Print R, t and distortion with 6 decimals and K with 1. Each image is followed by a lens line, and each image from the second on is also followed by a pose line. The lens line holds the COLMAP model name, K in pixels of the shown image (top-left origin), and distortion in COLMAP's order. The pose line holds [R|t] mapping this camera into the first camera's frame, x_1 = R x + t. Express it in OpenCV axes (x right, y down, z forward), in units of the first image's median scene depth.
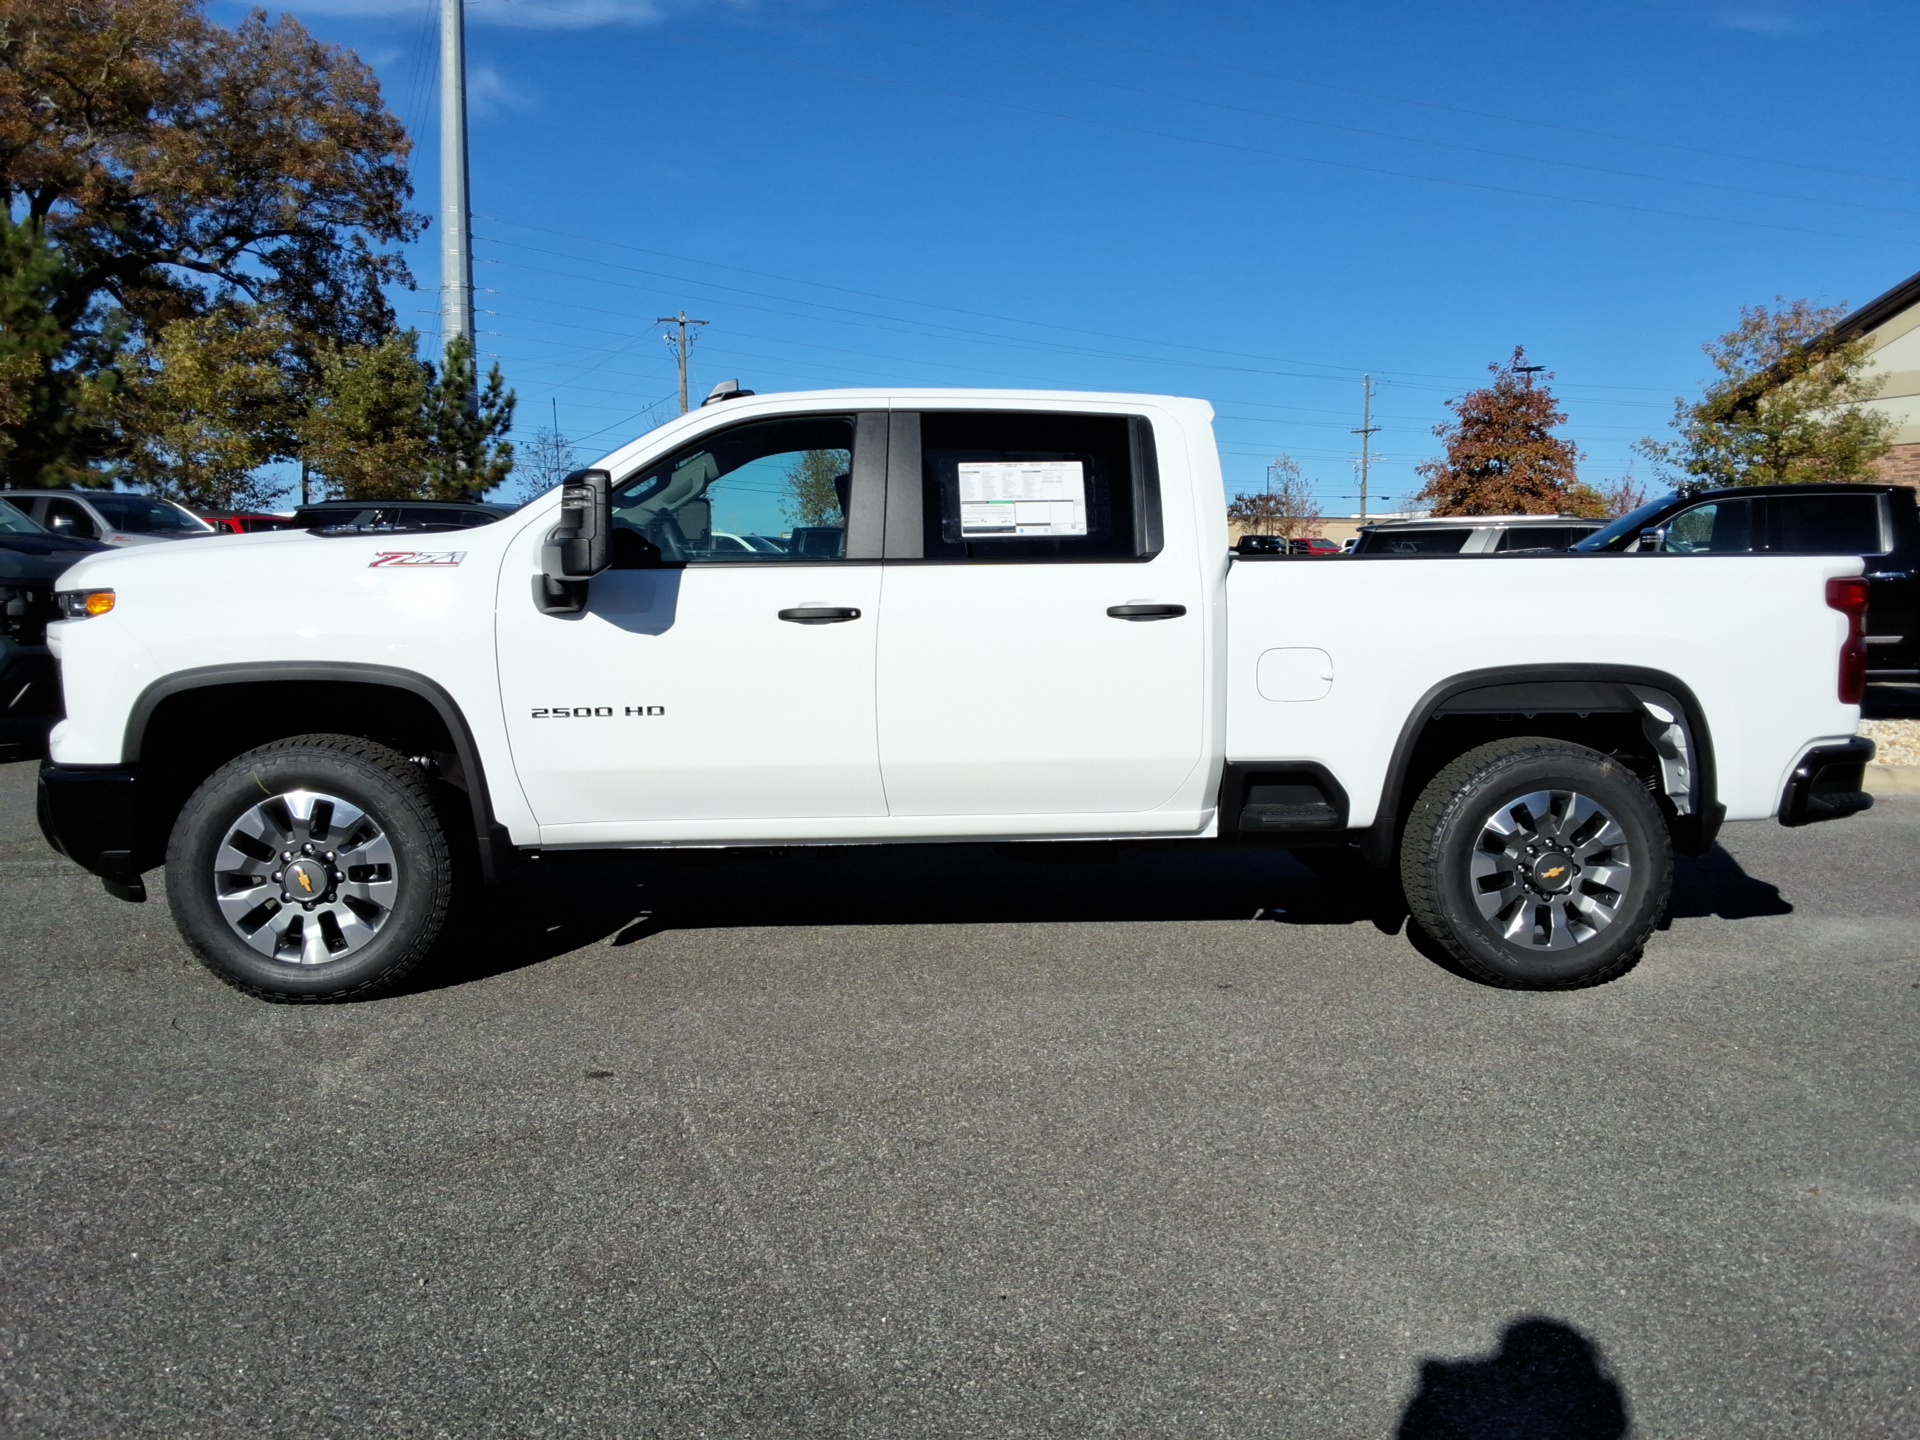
lens RADIAL K [[1544.5, 0, 962.8], [0, 1544.5, 728.6], [0, 0, 1]] dist [0.115009, -0.173725]
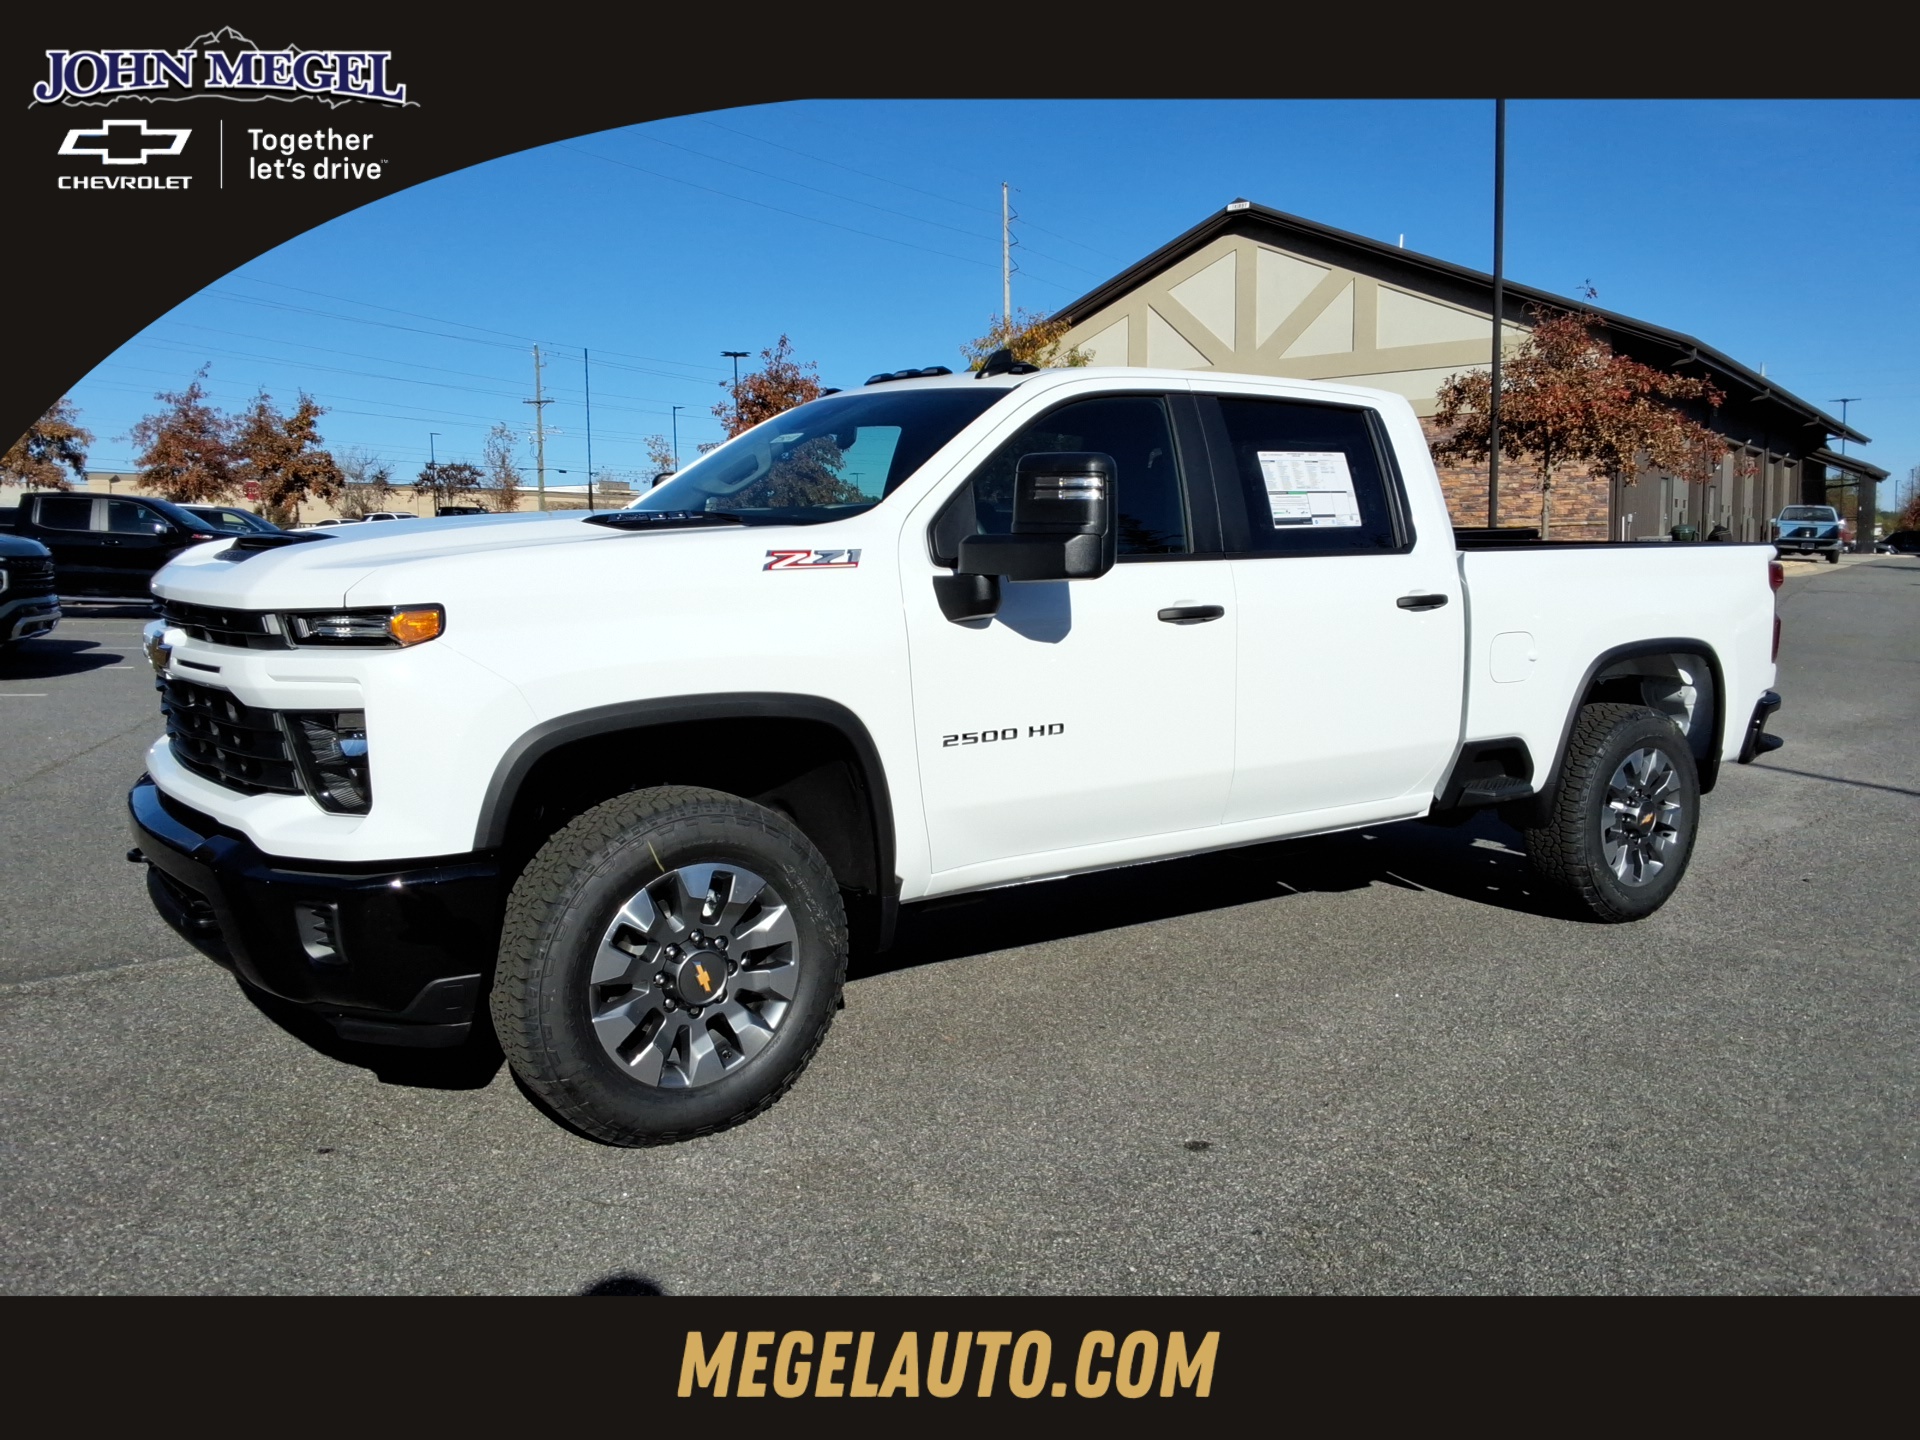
lens RADIAL K [[1544.5, 0, 962.2], [0, 1544.5, 729.4], [0, 0, 1]] dist [0.115009, -0.173725]
pose [[0.853913, -0.064005, 0.516464, -0.673987], [0.054725, 0.997950, 0.033195, -0.041841], [-0.517530, -0.000082, 0.855665, 0.272604]]
